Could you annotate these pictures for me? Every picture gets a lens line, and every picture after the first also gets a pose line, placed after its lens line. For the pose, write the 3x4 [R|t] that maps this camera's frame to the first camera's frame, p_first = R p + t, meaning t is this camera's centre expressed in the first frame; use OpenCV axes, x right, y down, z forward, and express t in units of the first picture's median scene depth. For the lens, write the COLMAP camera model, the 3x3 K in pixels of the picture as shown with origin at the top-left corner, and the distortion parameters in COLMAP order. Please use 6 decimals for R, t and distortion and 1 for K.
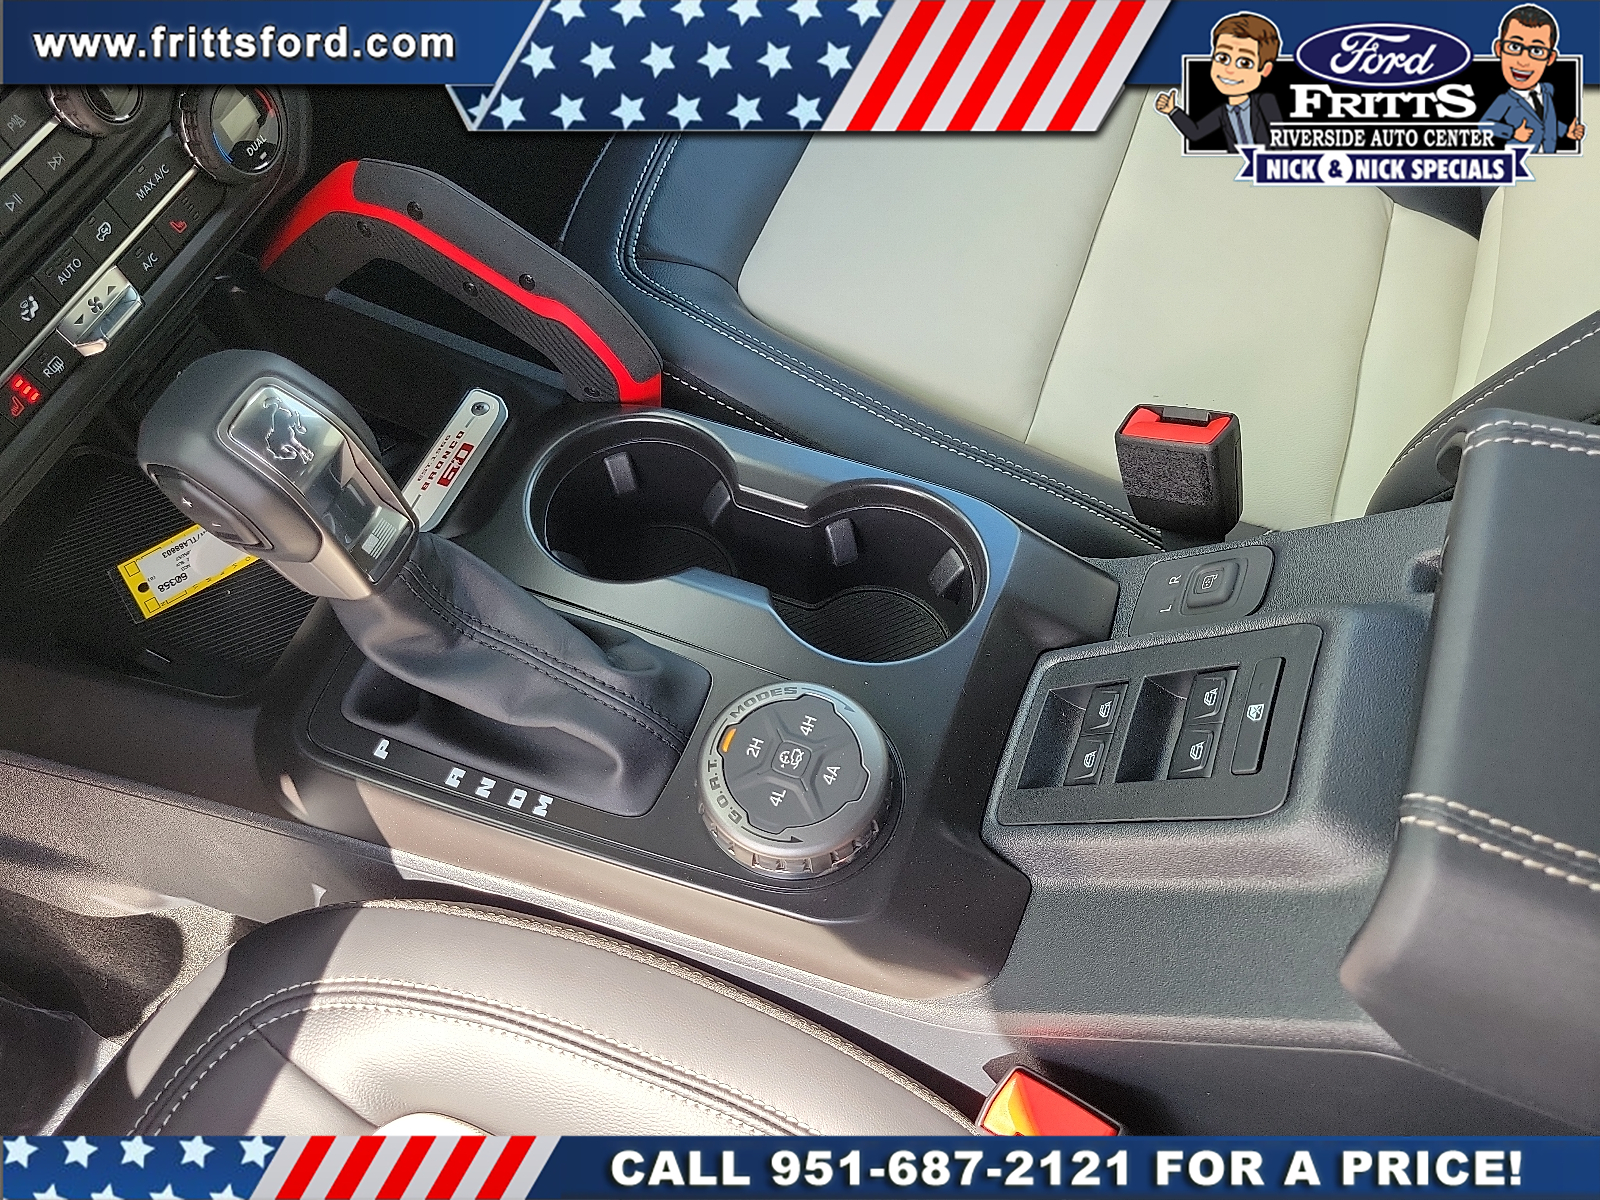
lens RADIAL K [[1197.5, 0, 797.0], [0, 1197.5, 616.2], [0, 0, 1]] dist [0.000606, -0.006388]
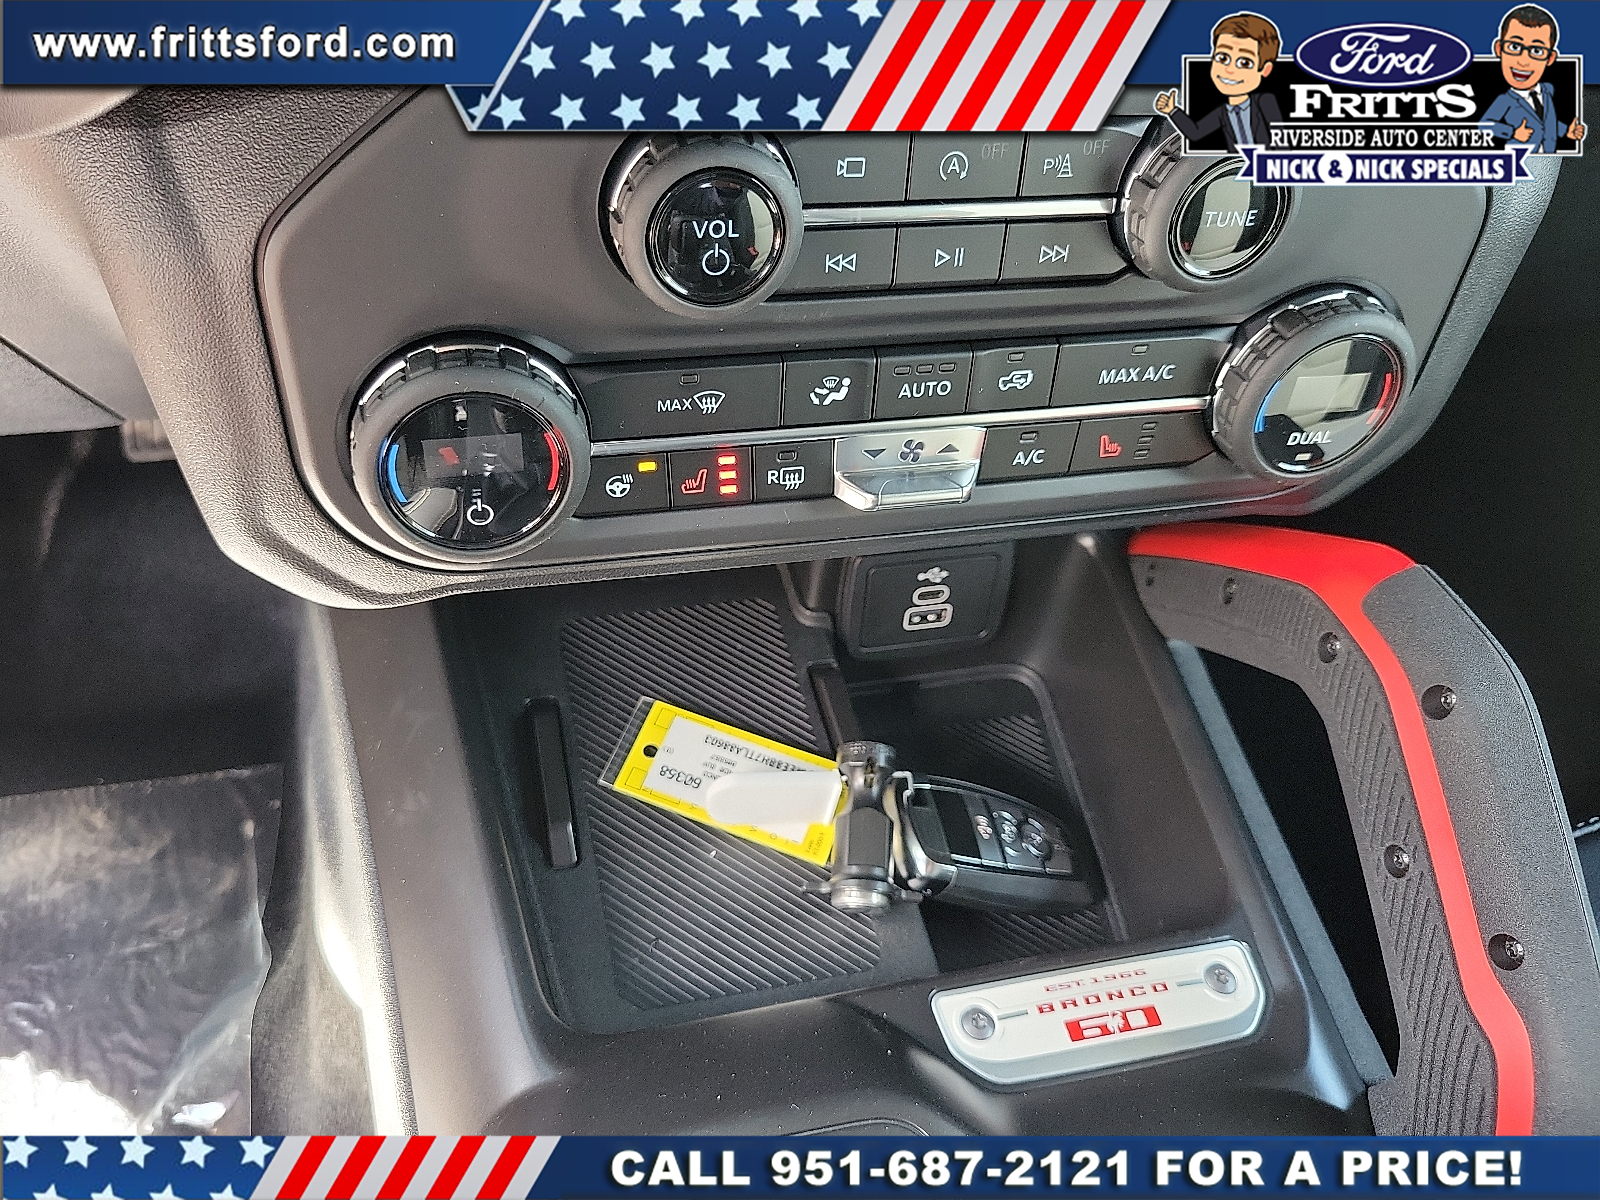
lens RADIAL K [[1197.5, 0, 798.9], [0, 1197.5, 591.3], [0, 0, 1]] dist [0.000606, -0.006388]
pose [[0.561691, 0.671224, -0.483695, -0.283446], [-0.768979, 0.639246, -0.005895, -0.168525], [0.305244, 0.375263, 0.875217, 0.488136]]
